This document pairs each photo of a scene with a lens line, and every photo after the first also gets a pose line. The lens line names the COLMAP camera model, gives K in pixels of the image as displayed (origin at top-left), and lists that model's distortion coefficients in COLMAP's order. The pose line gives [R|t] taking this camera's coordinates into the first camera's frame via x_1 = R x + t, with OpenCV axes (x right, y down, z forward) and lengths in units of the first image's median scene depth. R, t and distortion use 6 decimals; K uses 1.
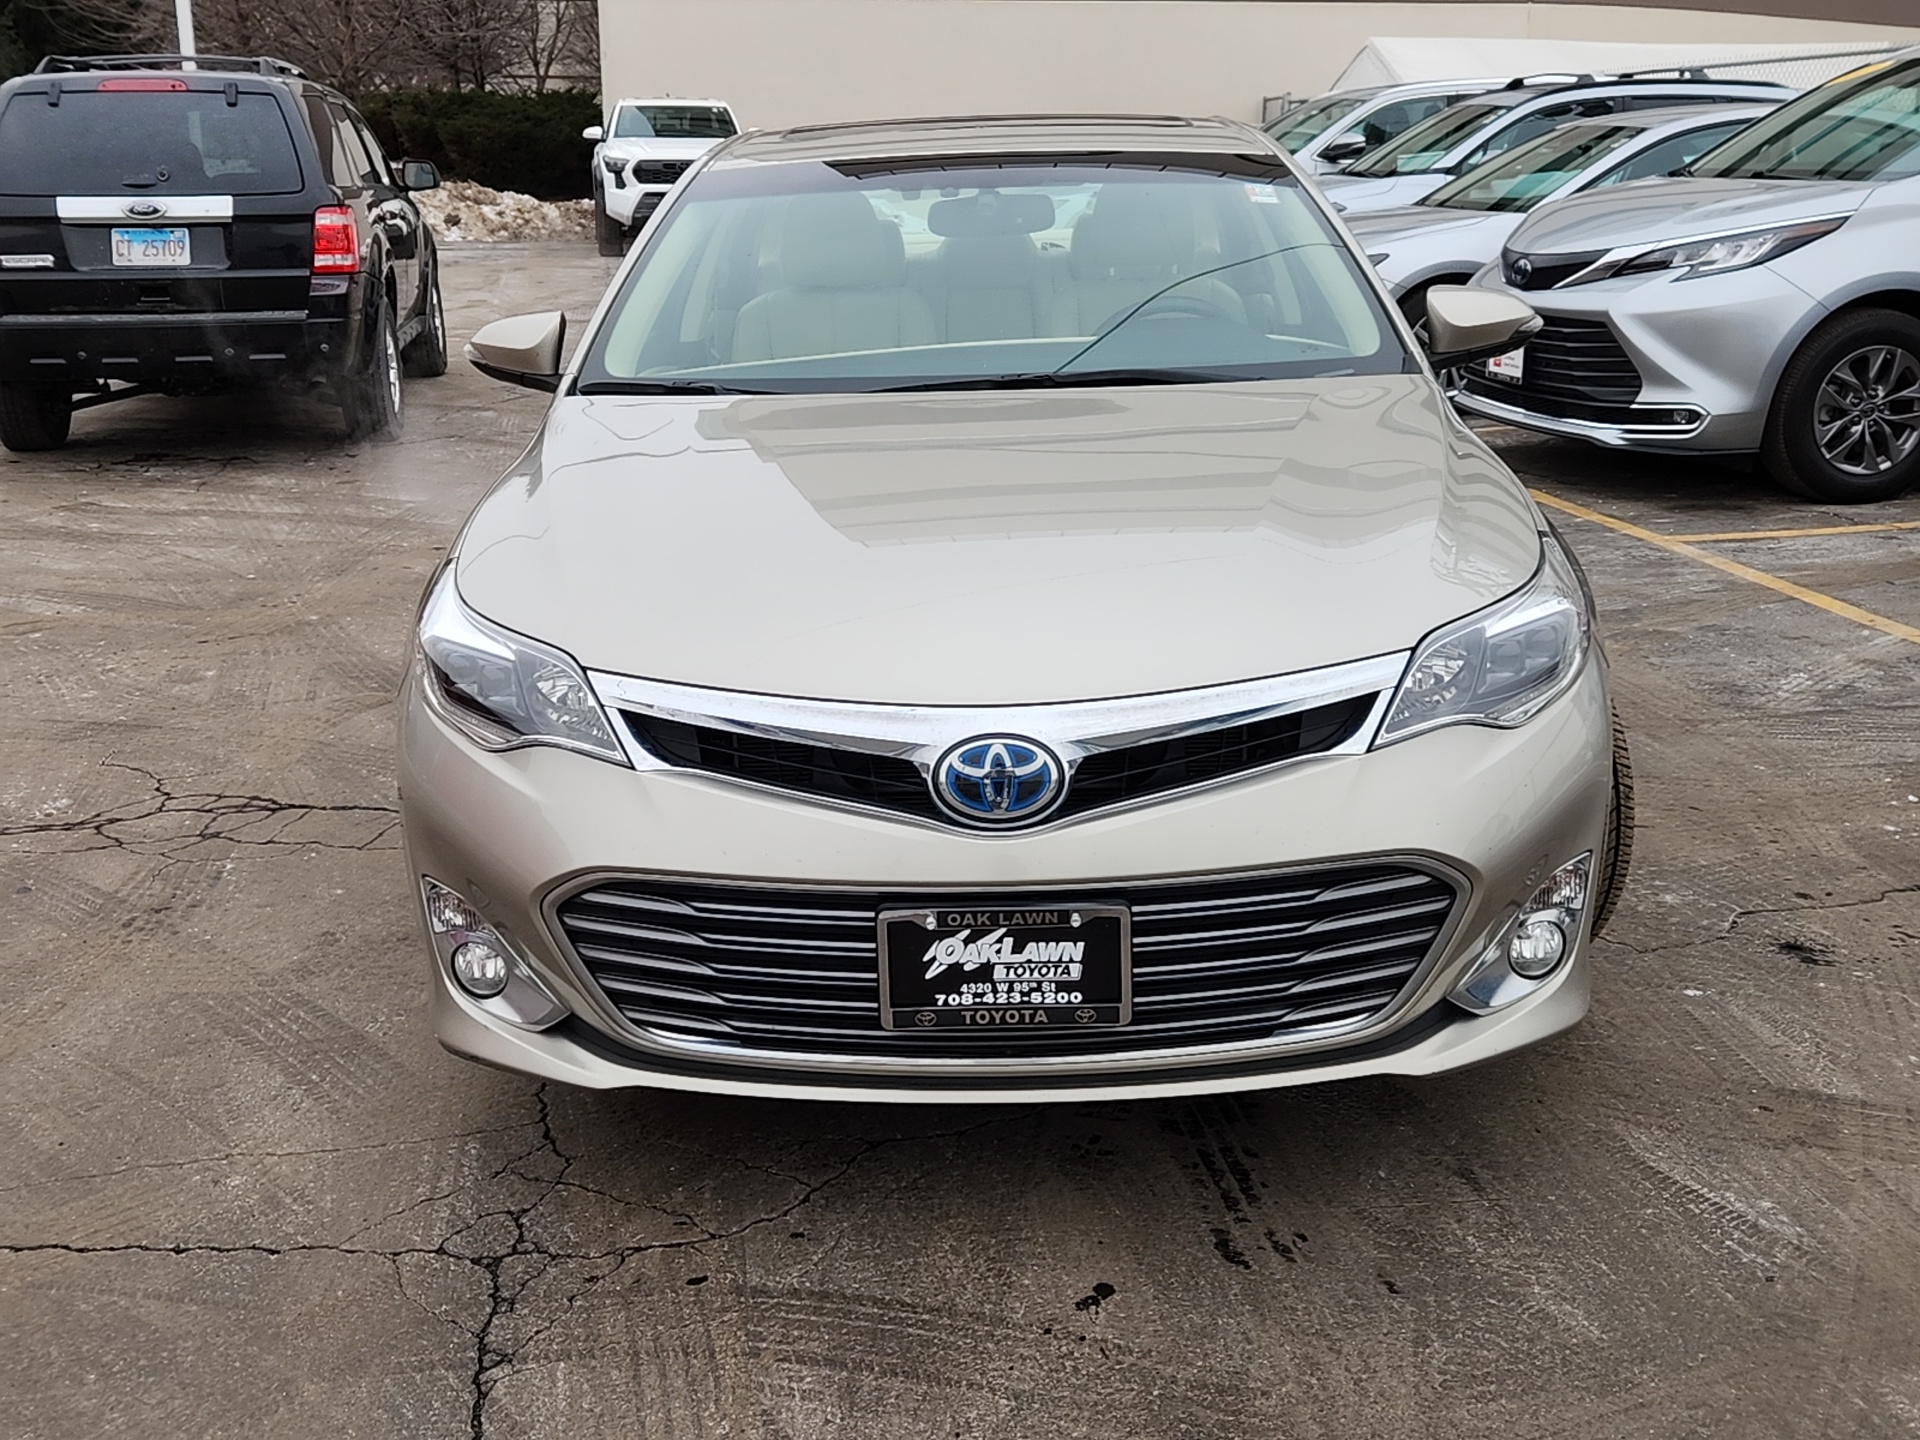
lens RADIAL K [[2028.2, 0, 960.0], [0, 2028.2, 720.0], [0, 0, 1]] dist [0.111774, -0.170170]
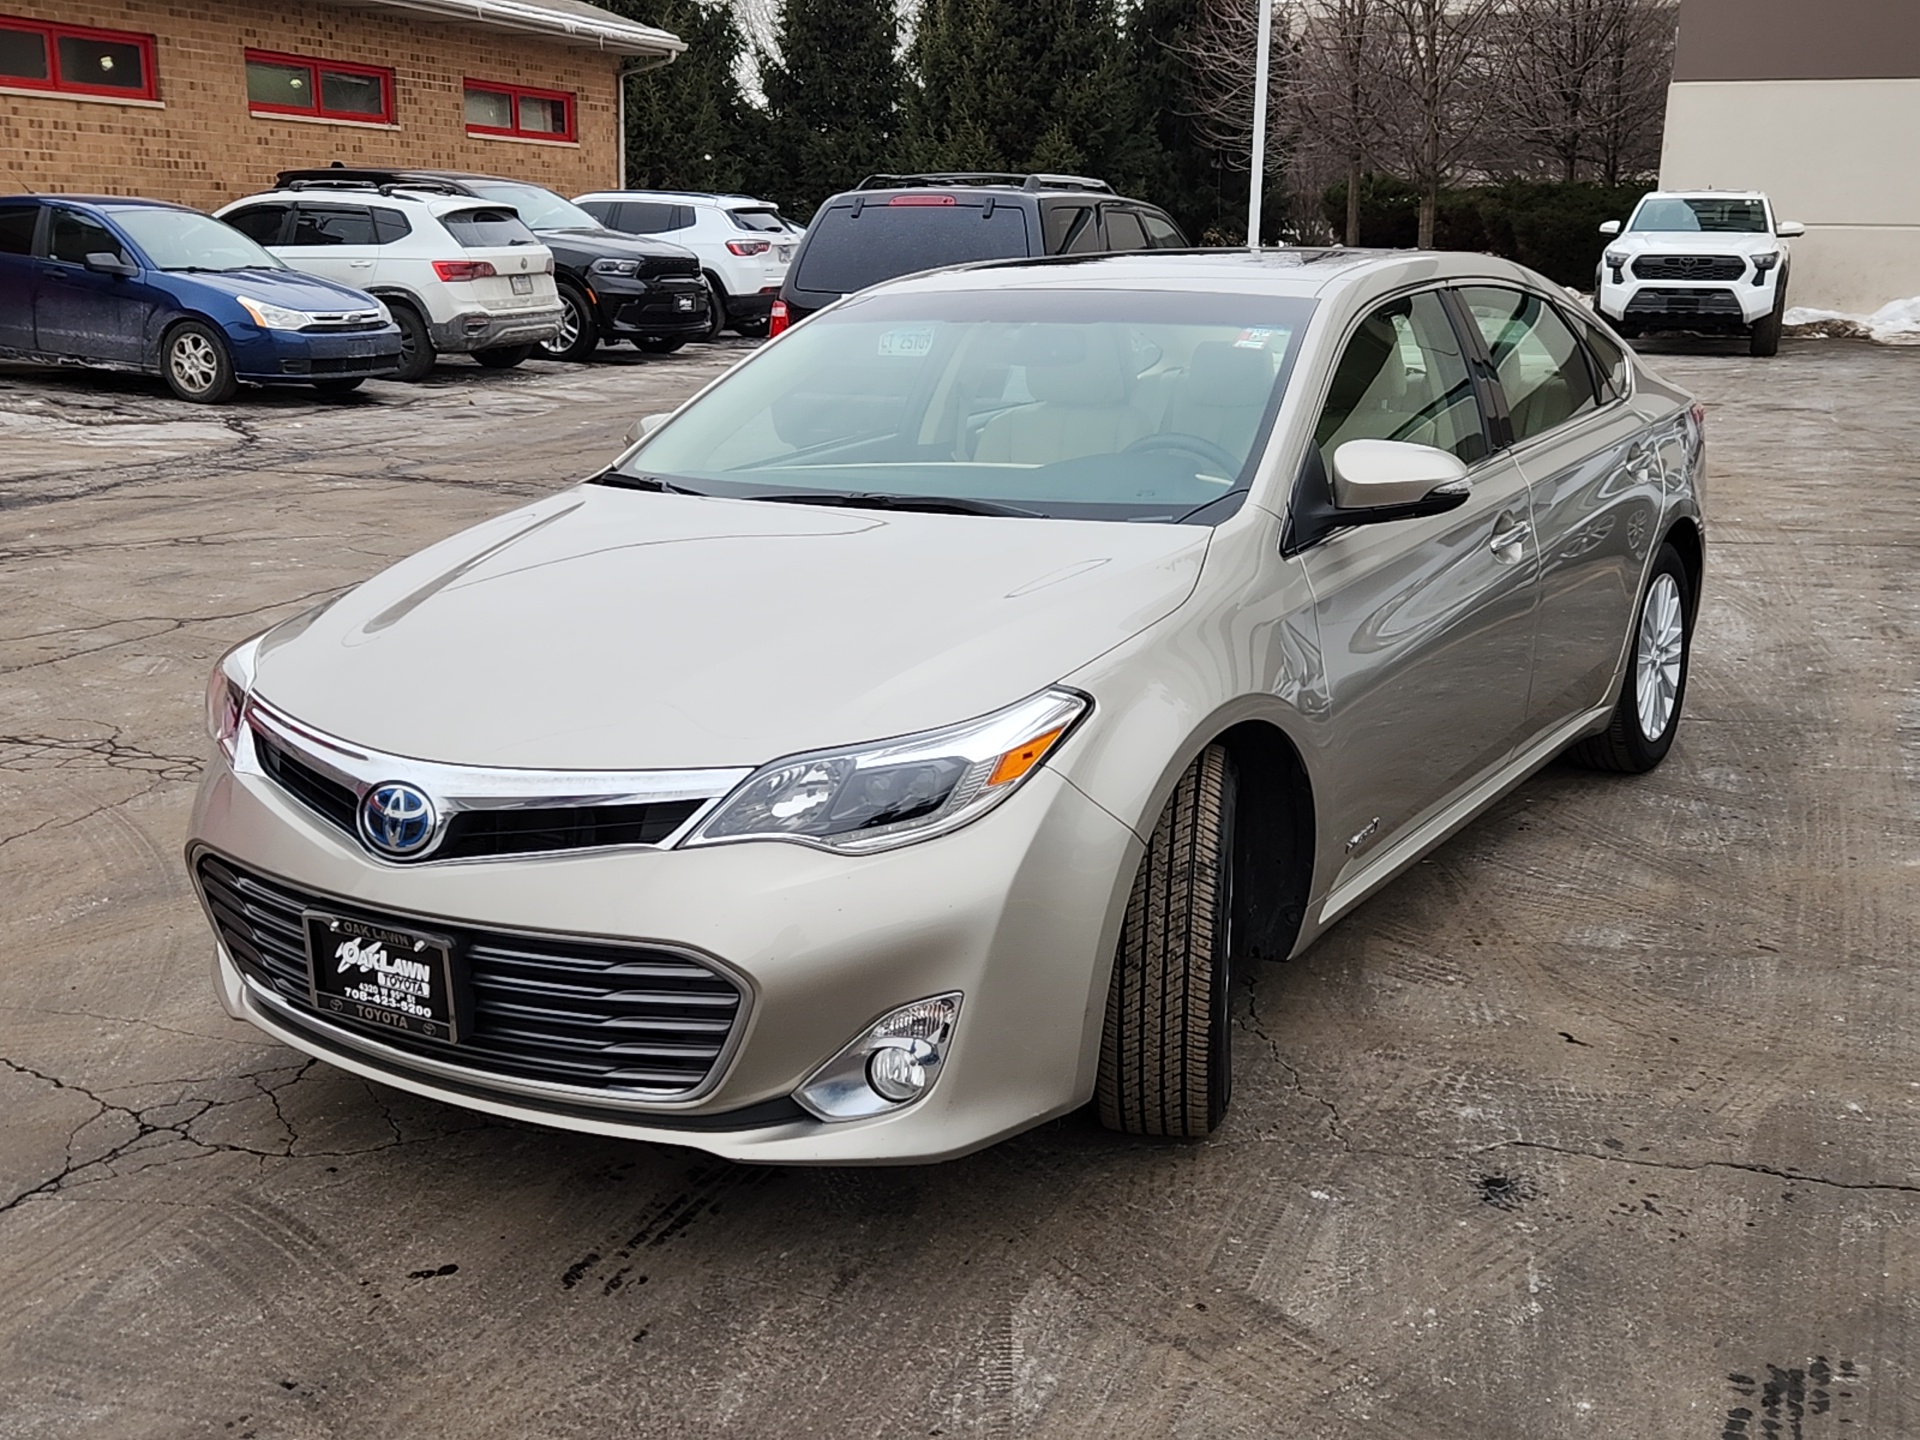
lens RADIAL K [[2028.2, 0, 960.0], [0, 2028.2, 720.0], [0, 0, 1]] dist [0.111774, -0.170170]
pose [[0.851958, 0.134275, -0.506100, 0.895532], [-0.153717, 0.988109, 0.003393, -0.082903], [0.500538, 0.074906, 0.862468, 0.114863]]
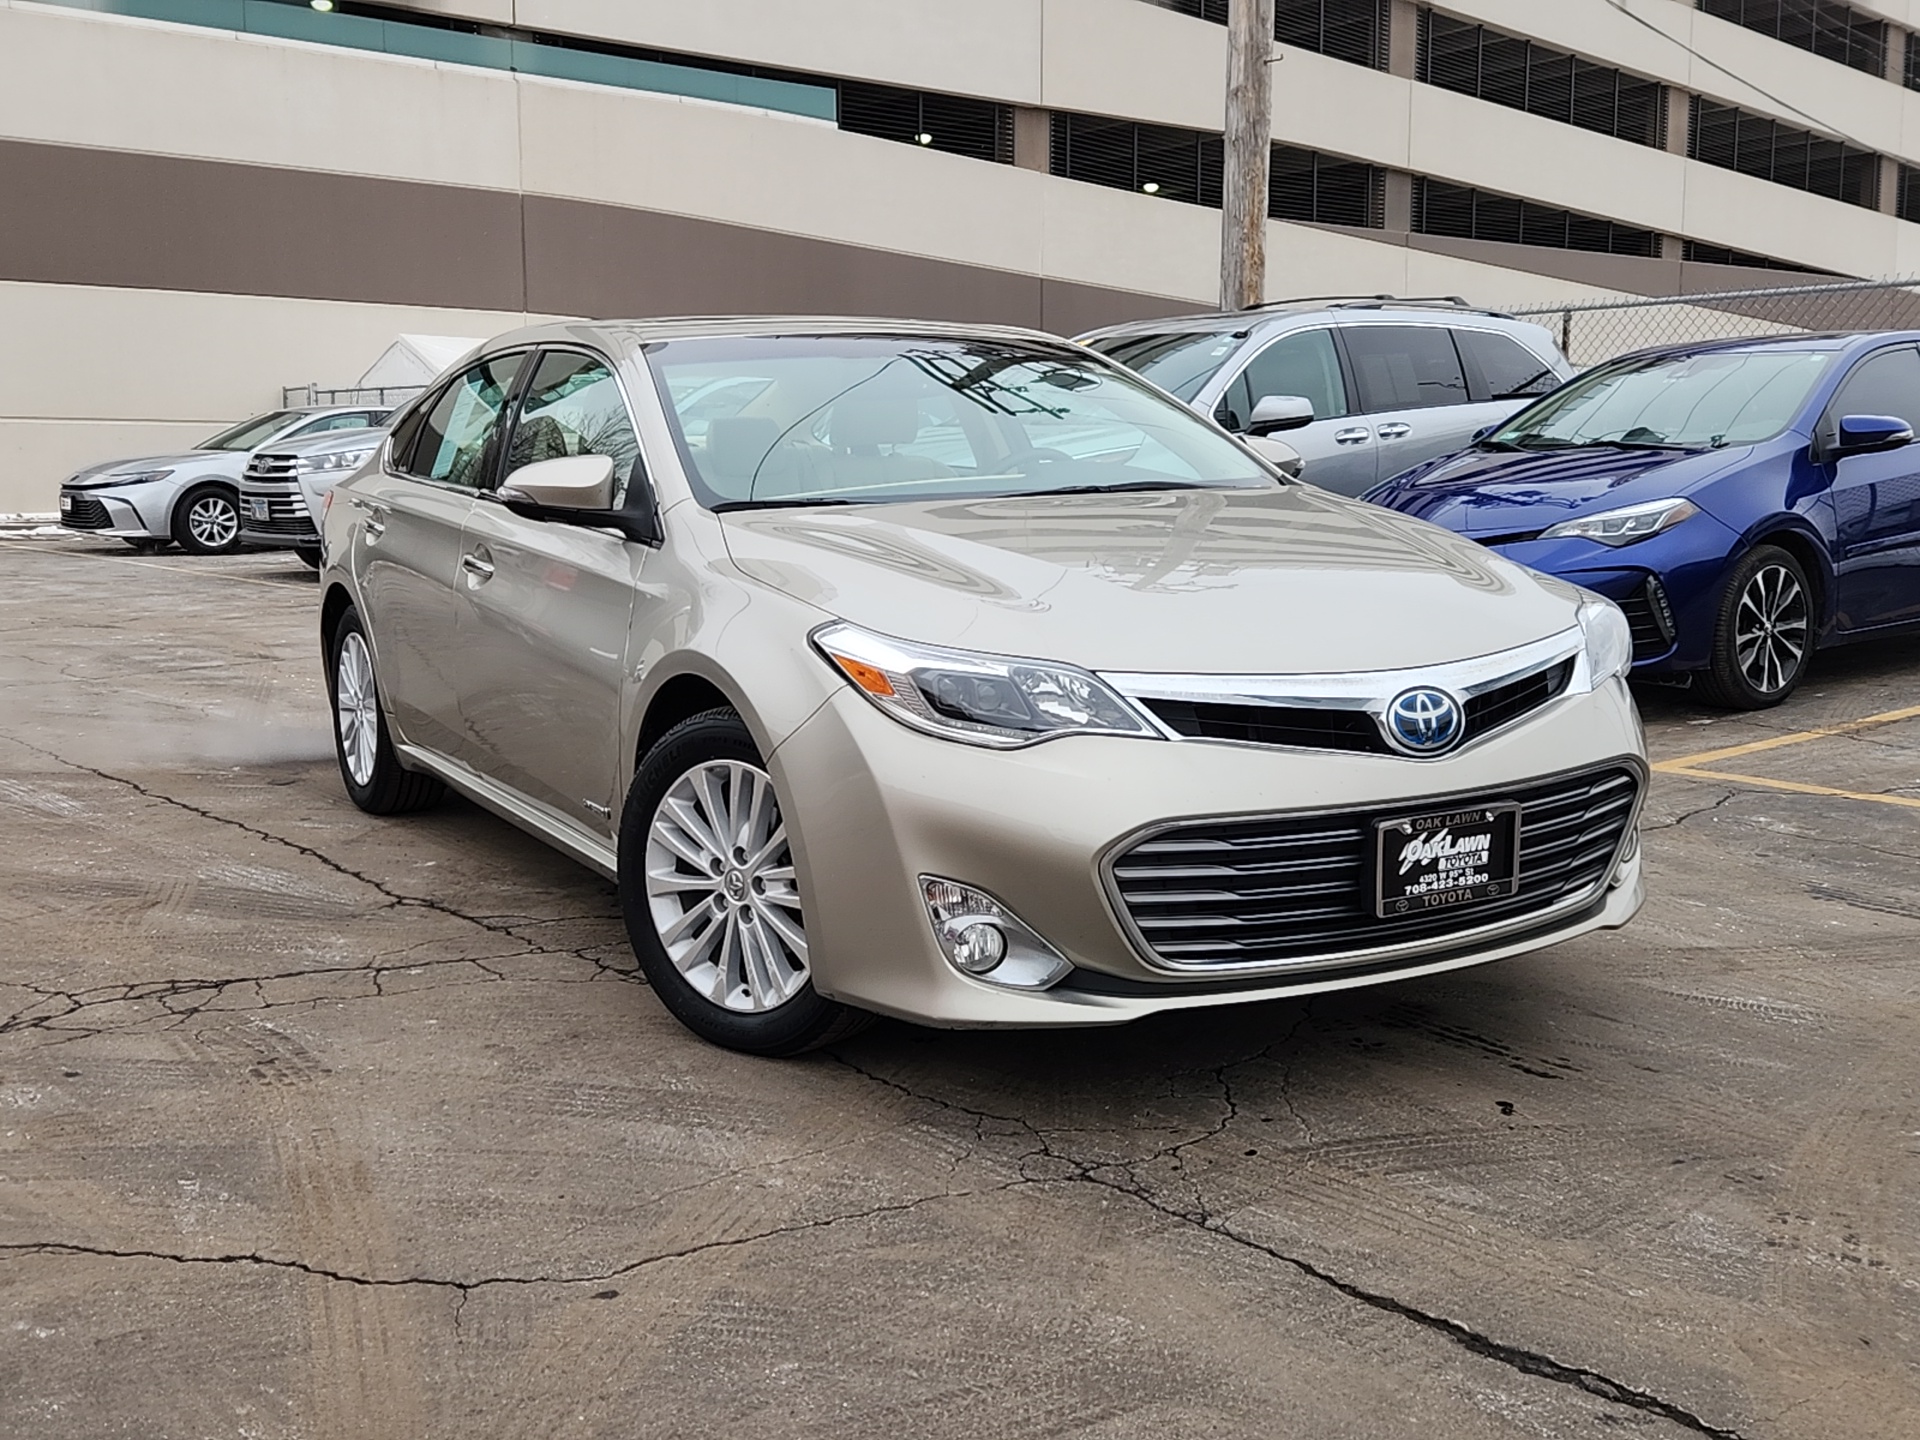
lens RADIAL K [[2028.2, 0, 960.0], [0, 2028.2, 720.0], [0, 0, 1]] dist [0.111774, -0.170170]
pose [[0.859404, -0.064584, 0.507202, -0.920164], [0.138019, 0.984468, -0.108504, 0.131795], [-0.492317, 0.163252, 0.854970, -0.007214]]
